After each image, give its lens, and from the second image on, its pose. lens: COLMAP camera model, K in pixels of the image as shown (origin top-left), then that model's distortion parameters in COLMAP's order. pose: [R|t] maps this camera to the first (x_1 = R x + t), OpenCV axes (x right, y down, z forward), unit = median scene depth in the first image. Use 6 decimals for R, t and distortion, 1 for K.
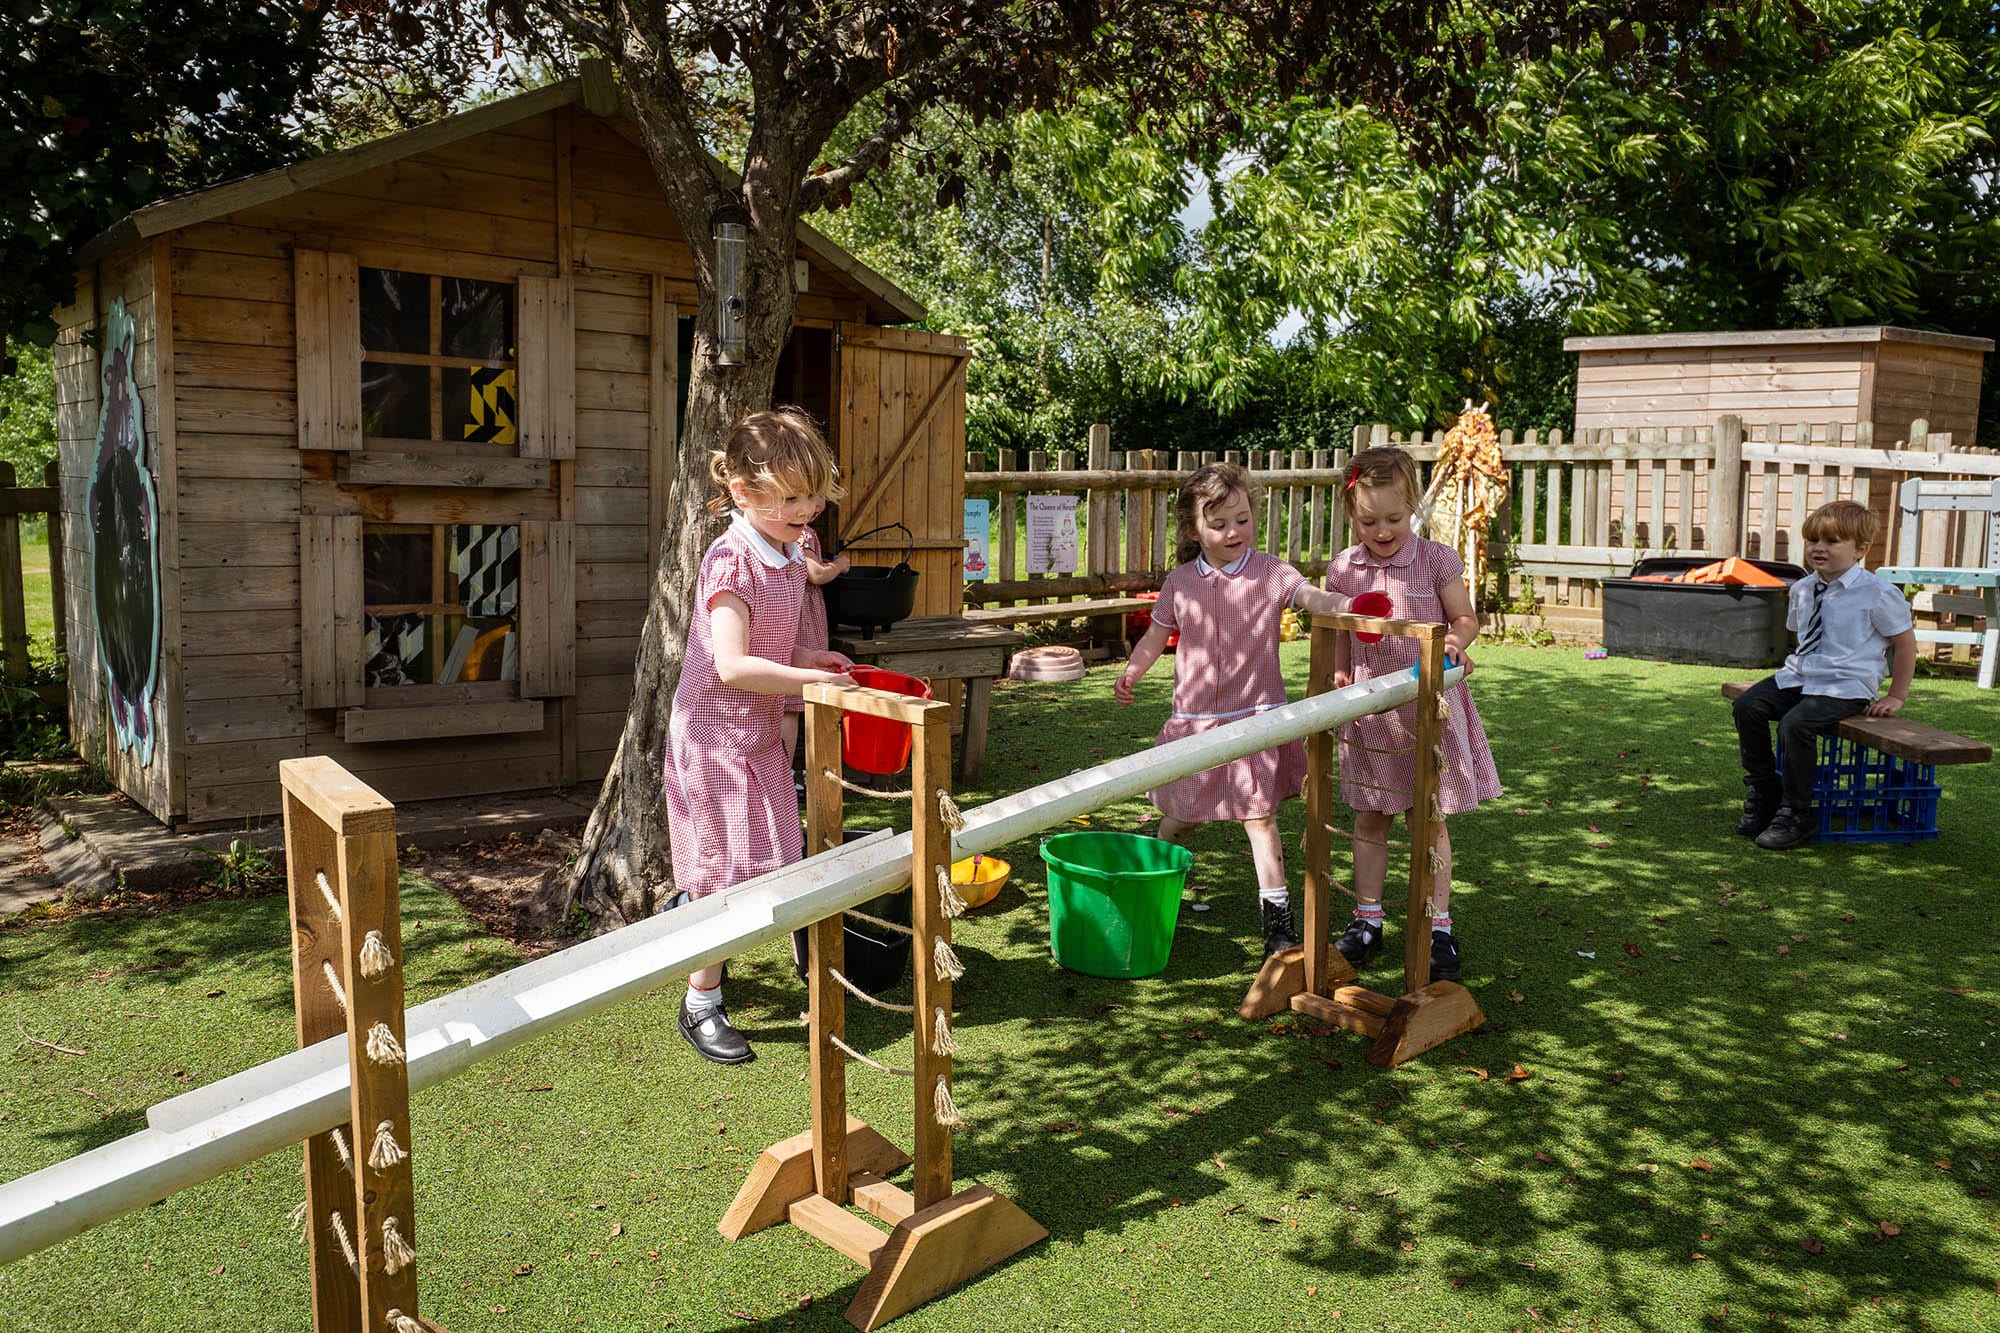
lens RADIAL K [[1606.9, 0, 998.2], [0, 1606.9, 659.8], [0, 0, 1]] dist [-0.004854, -0.001330]
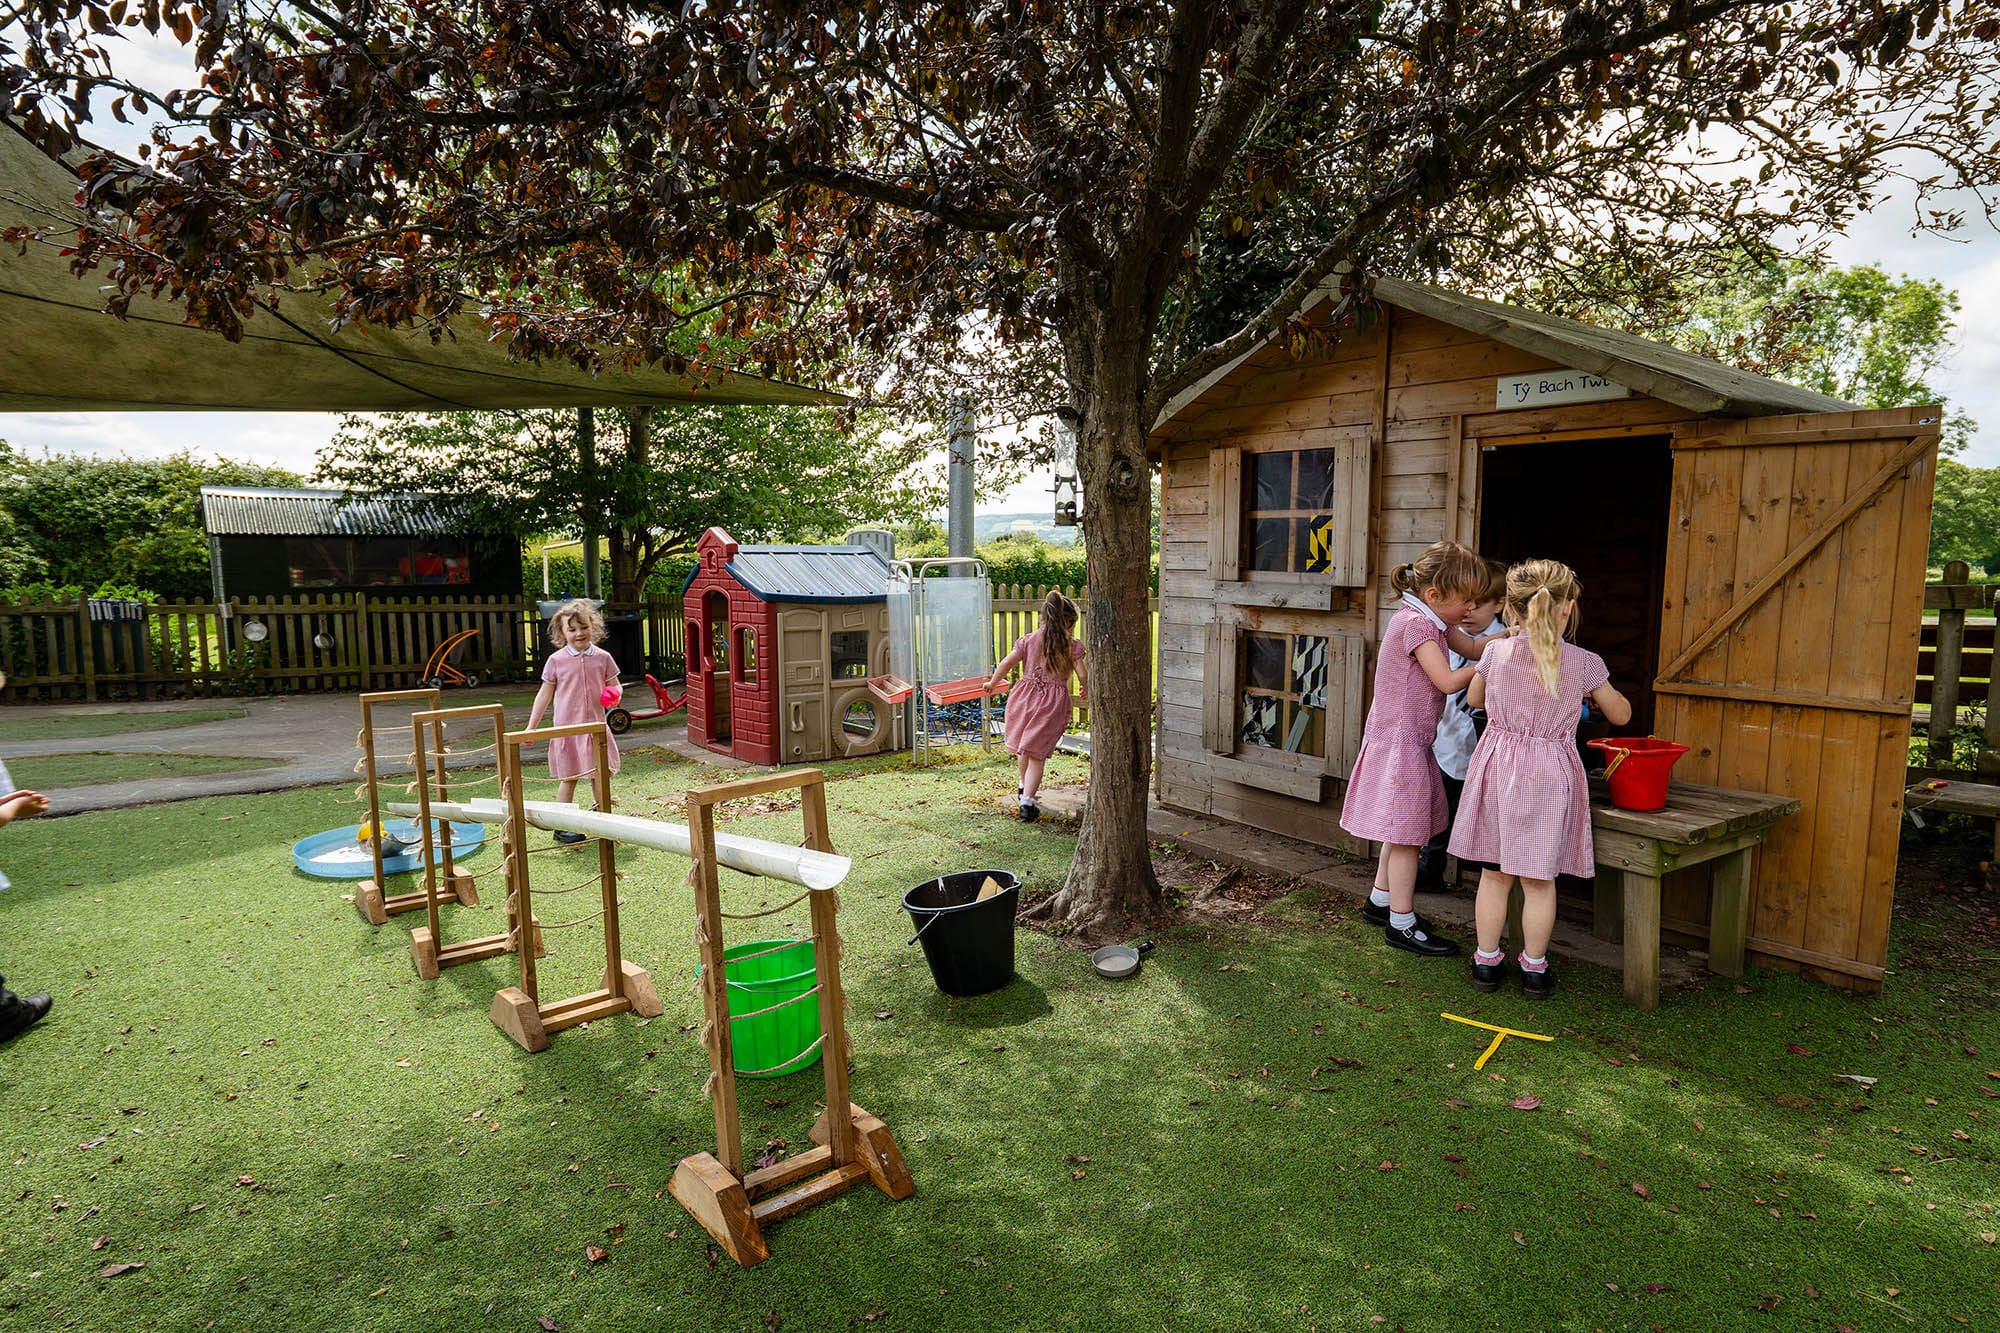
lens RADIAL K [[1157.0, 0, 997.1], [0, 1157.0, 679.6], [0, 0, 1]] dist [-0.000788, -0.000134]
pose [[-0.118282, 0.105704, -0.987338, 0.647059], [-0.094087, 0.988651, 0.117116, -0.137110], [0.988513, 0.106748, -0.106994, 0.864843]]
